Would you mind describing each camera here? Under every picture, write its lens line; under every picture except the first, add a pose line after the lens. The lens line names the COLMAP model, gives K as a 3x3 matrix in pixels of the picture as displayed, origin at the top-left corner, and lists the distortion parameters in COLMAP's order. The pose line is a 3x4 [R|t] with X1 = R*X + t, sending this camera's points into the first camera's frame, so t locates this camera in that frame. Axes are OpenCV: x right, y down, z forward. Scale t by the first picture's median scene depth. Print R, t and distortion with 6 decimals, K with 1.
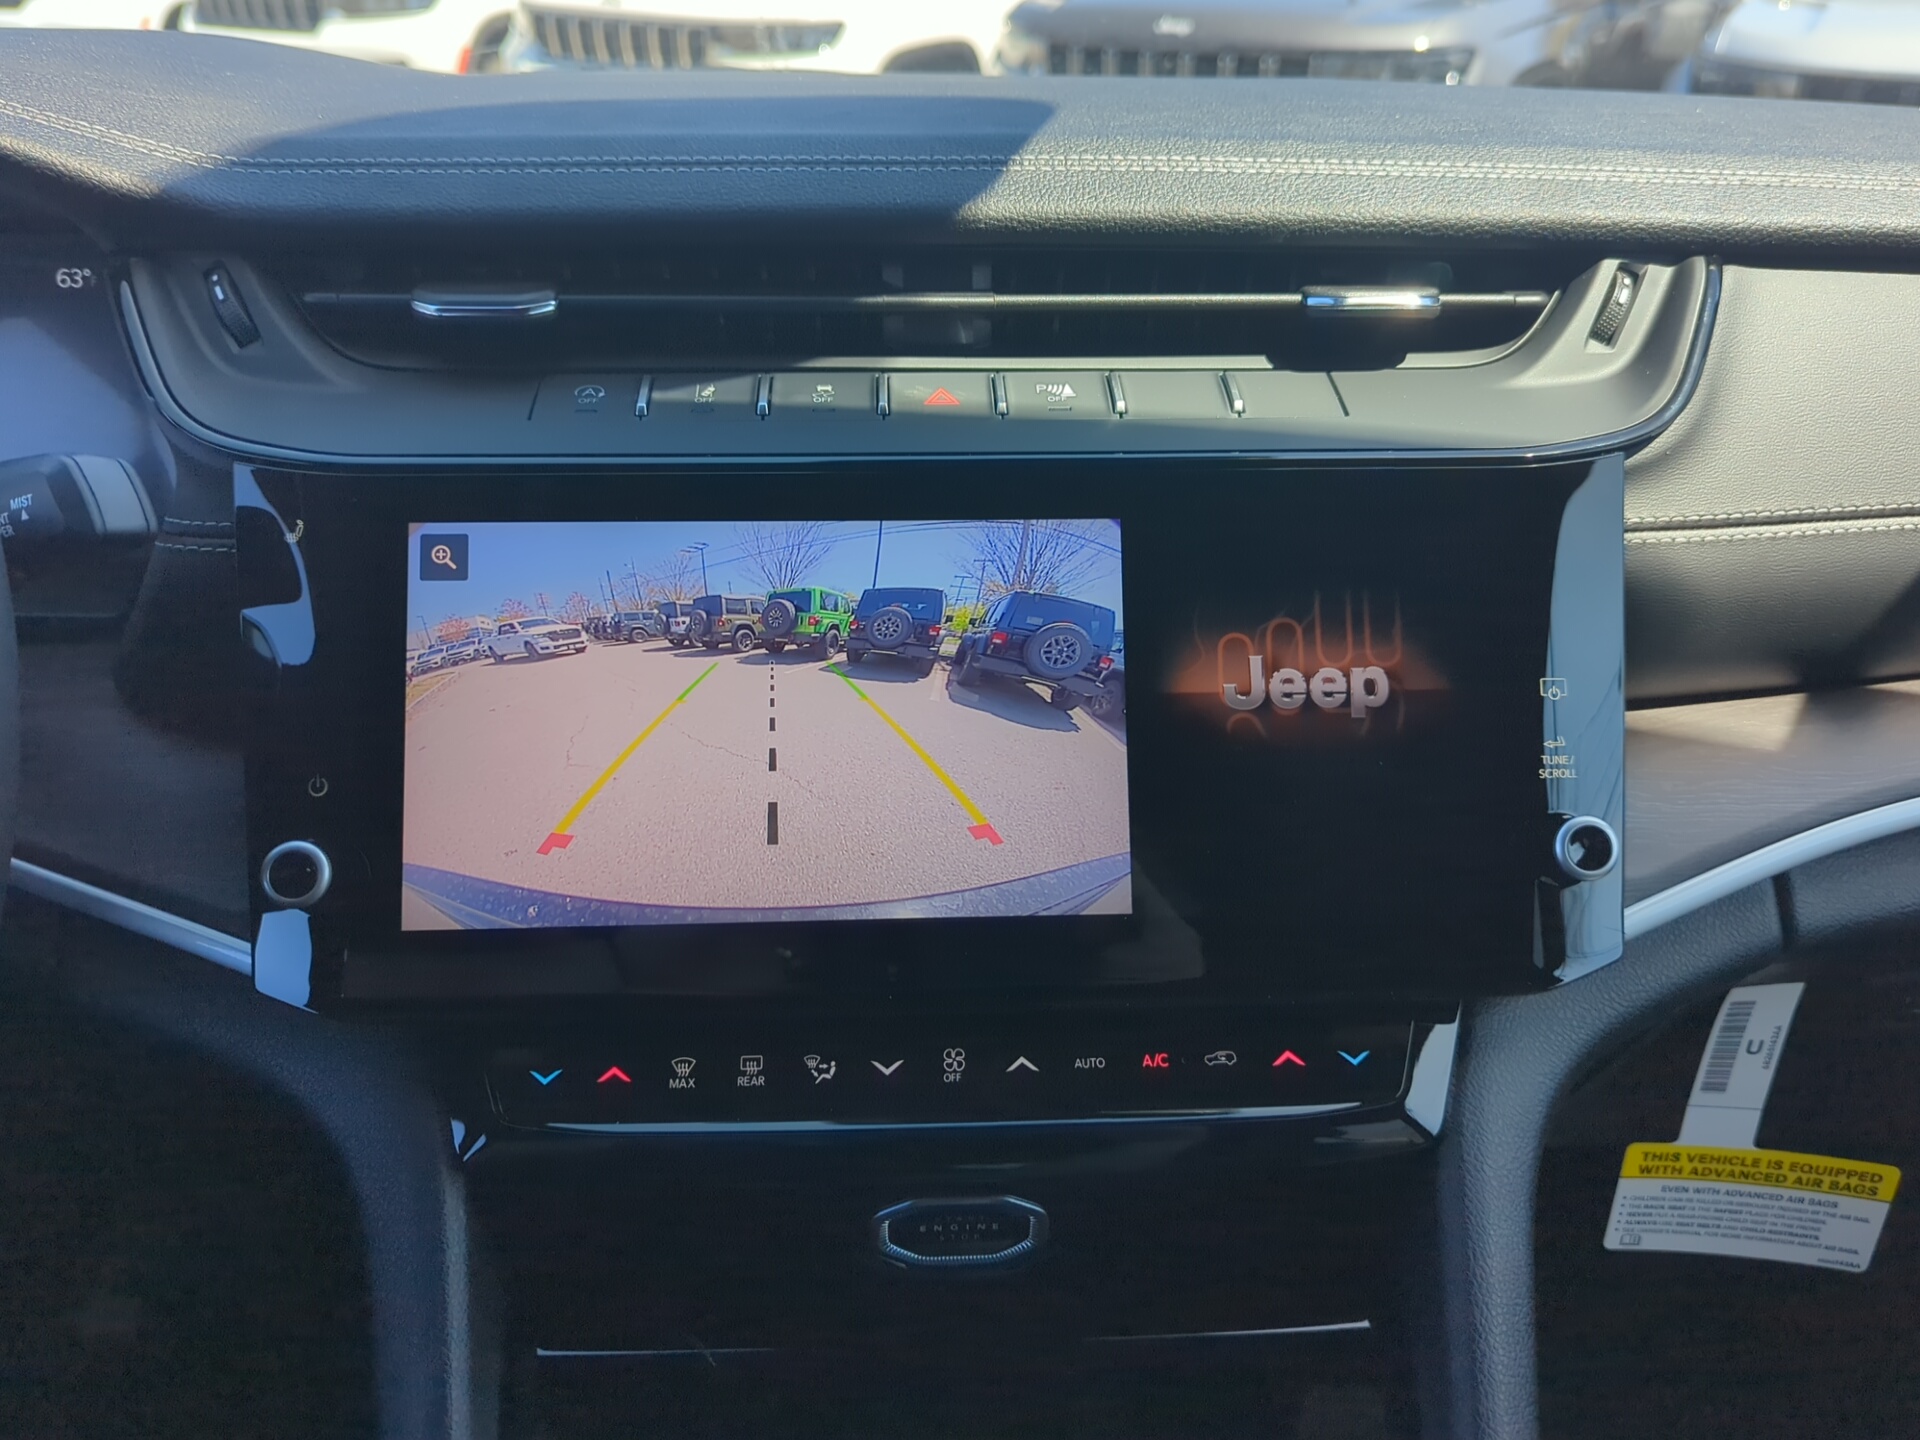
lens RADIAL K [[1841.0, 0, 971.6], [0, 1841.0, 717.4], [0, 0, 1]] dist [0.029608, -0.028472]
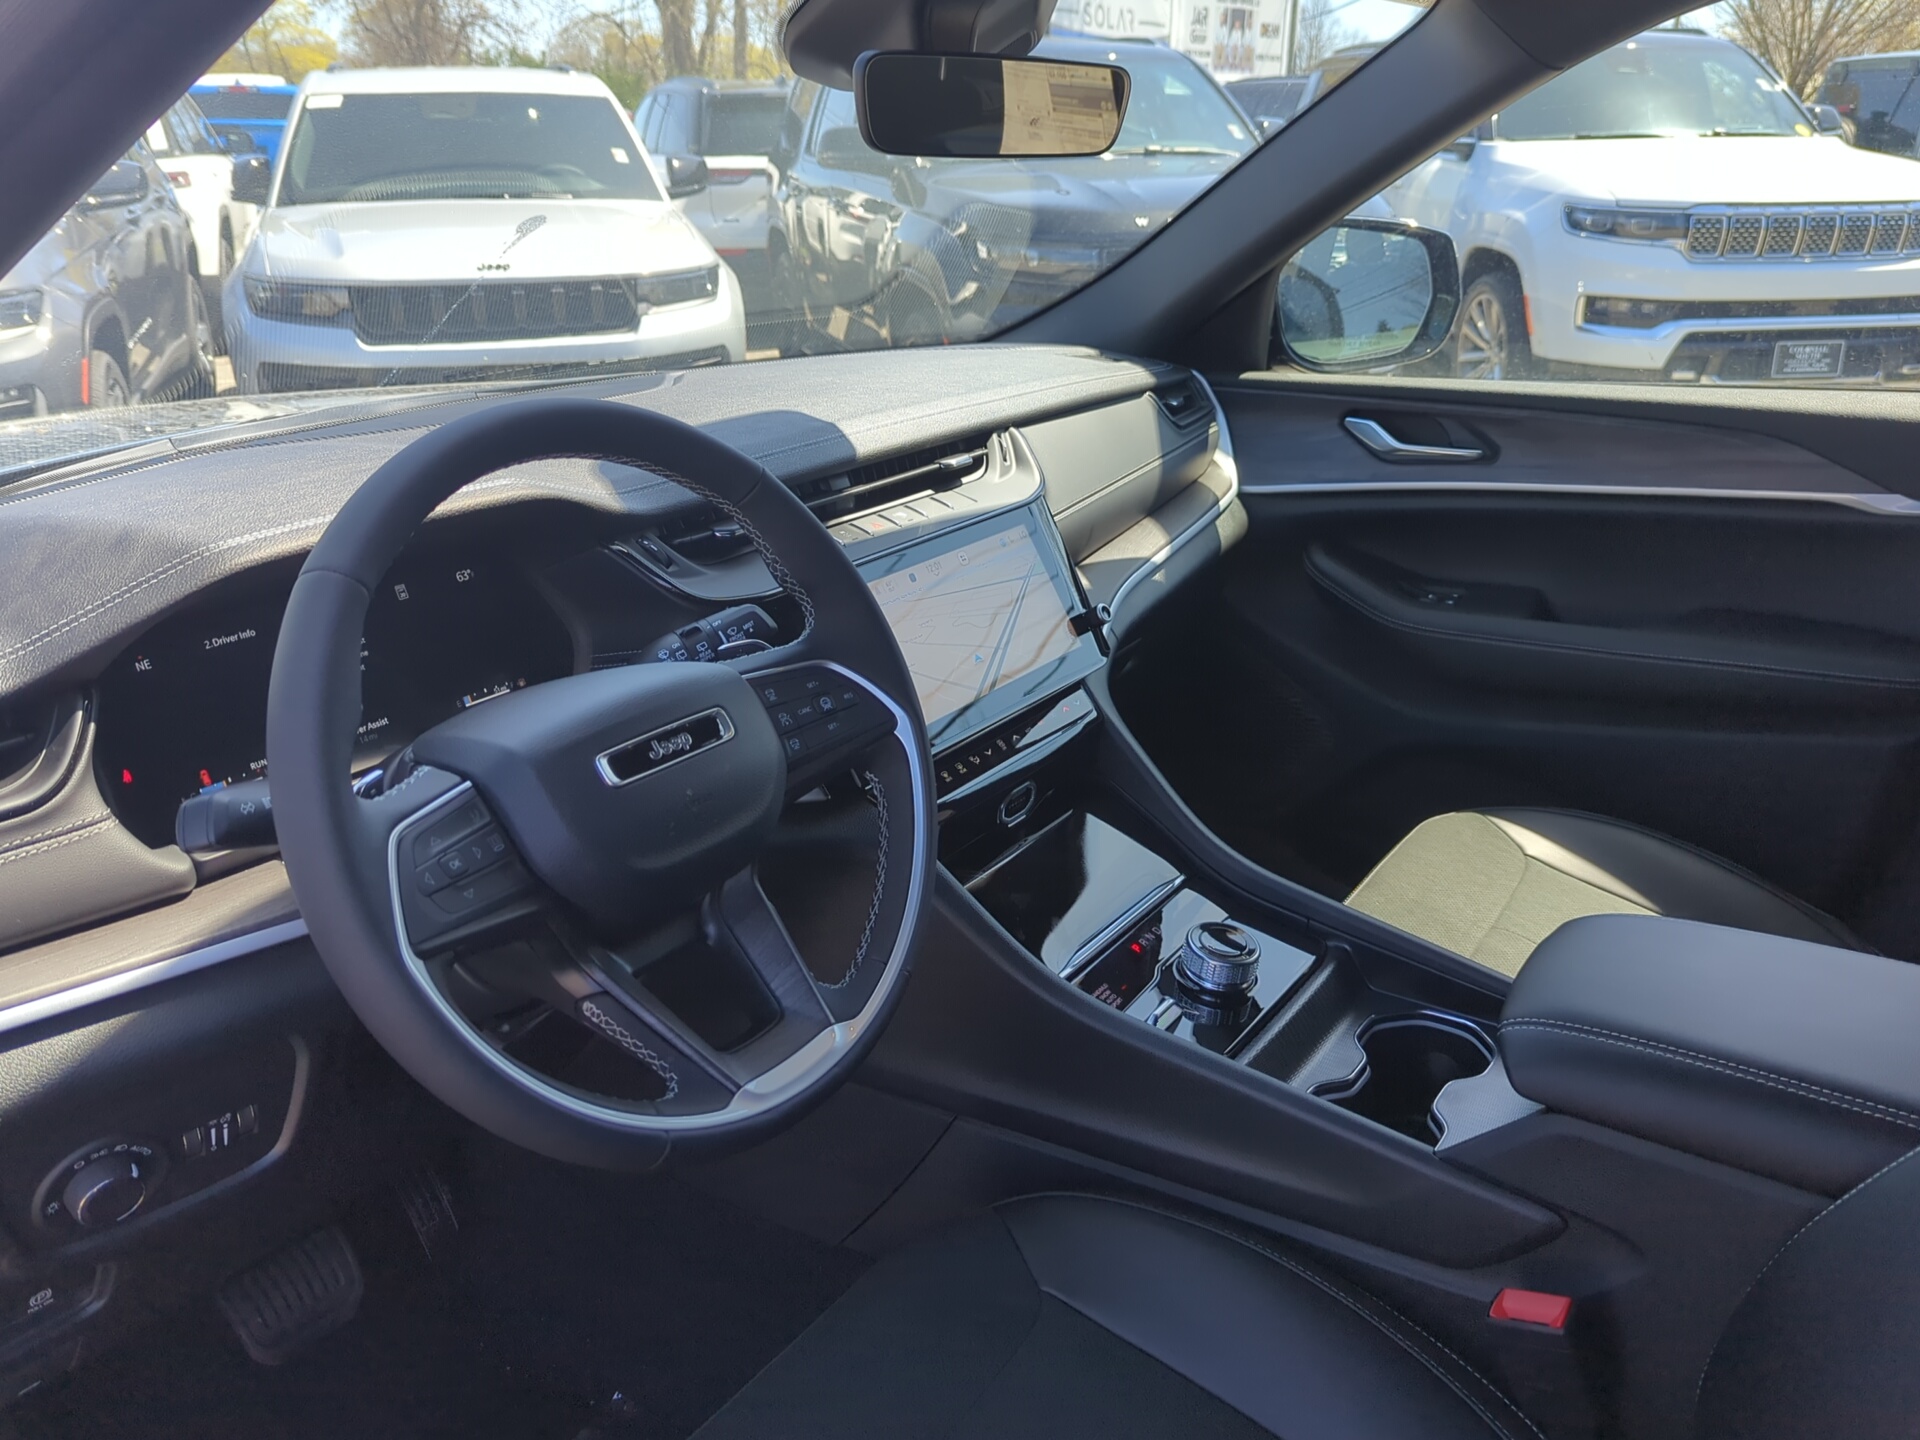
lens RADIAL K [[1575.8, 0, 986.2], [0, 1575.8, 693.7], [0, 0, 1]] dist [0.096843, -0.109479]
pose [[0.613118, -0.288326, 0.735496, -1.572907], [0.346379, 0.934868, 0.077737, -0.069016], [-0.710005, 0.207098, 0.673055, -0.533475]]
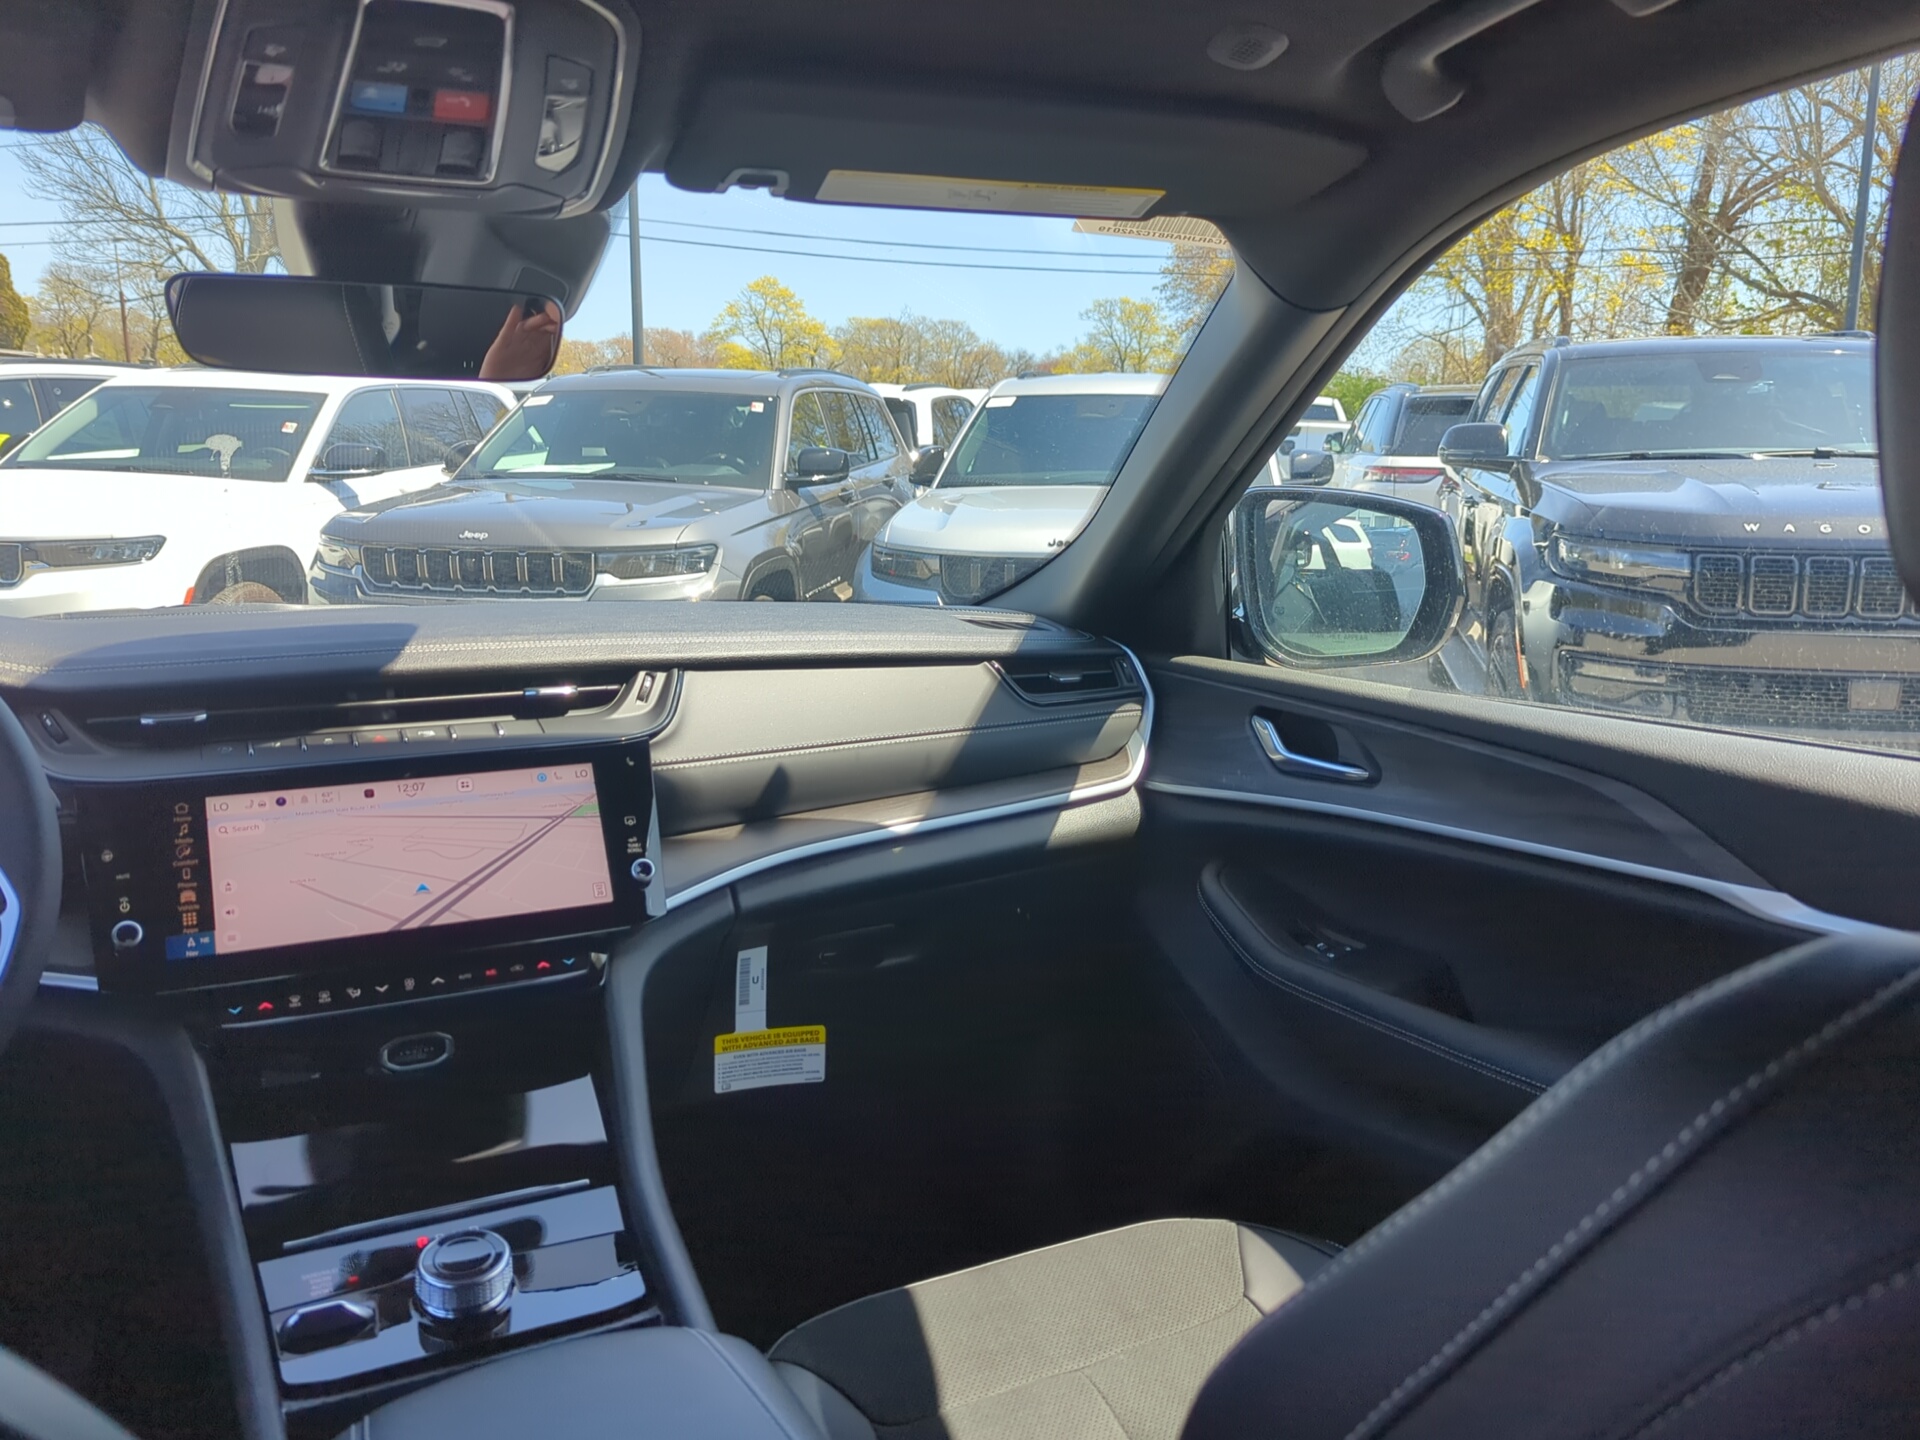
lens RADIAL K [[1575.8, 0, 986.2], [0, 1575.8, 693.7], [0, 0, 1]] dist [0.096843, -0.109479]
pose [[0.918921, -0.071462, 0.387915, -0.092343], [0.168455, 0.960355, -0.222131, 0.387809], [-0.356662, 0.269467, 0.894528, -1.257425]]
